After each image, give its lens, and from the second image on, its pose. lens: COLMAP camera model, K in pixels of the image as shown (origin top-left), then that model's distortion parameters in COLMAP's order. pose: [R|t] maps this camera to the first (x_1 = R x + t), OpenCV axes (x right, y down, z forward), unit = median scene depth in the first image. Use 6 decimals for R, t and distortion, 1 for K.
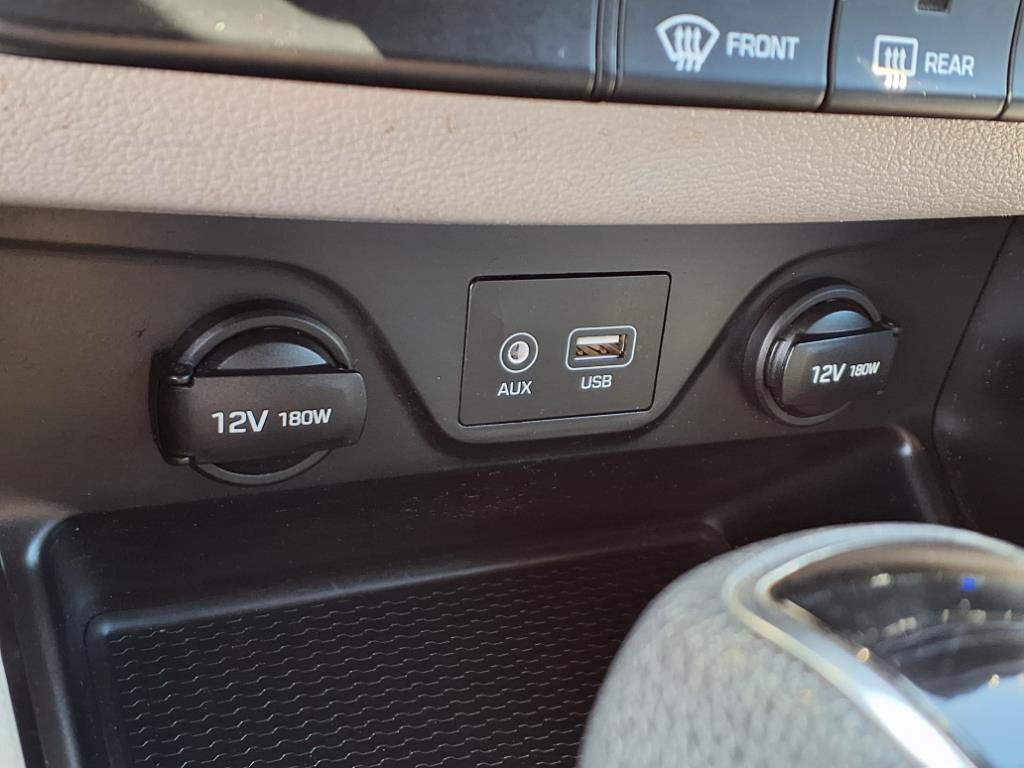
lens RADIAL K [[1154.4, 0, 512.0], [0, 1154.4, 384.0], [0, 0, 1]] dist [0.199380, -0.498393]
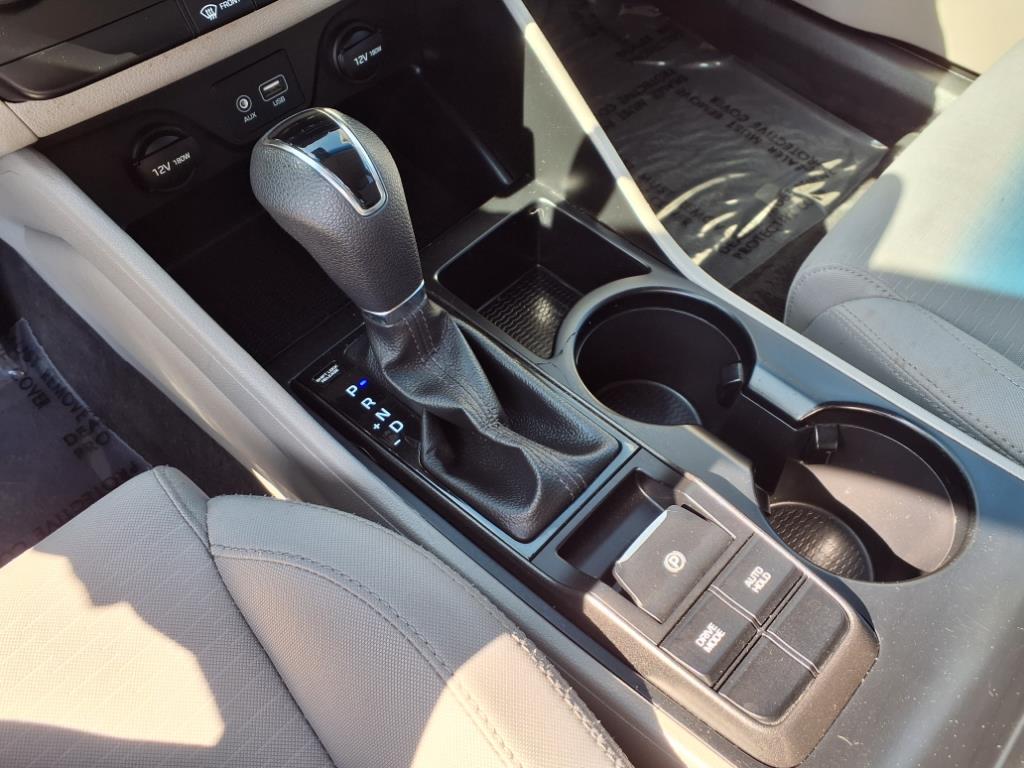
lens RADIAL K [[817.8, 0, 523.7], [0, 817.8, 384.0], [0, 0, 1]] dist [0.079815, -0.114817]
pose [[0.895824, -0.442973, 0.035711, 0.262168], [0.400936, 0.840240, 0.365030, 0.089333], [-0.191704, -0.312685, 0.930310, -1.255751]]
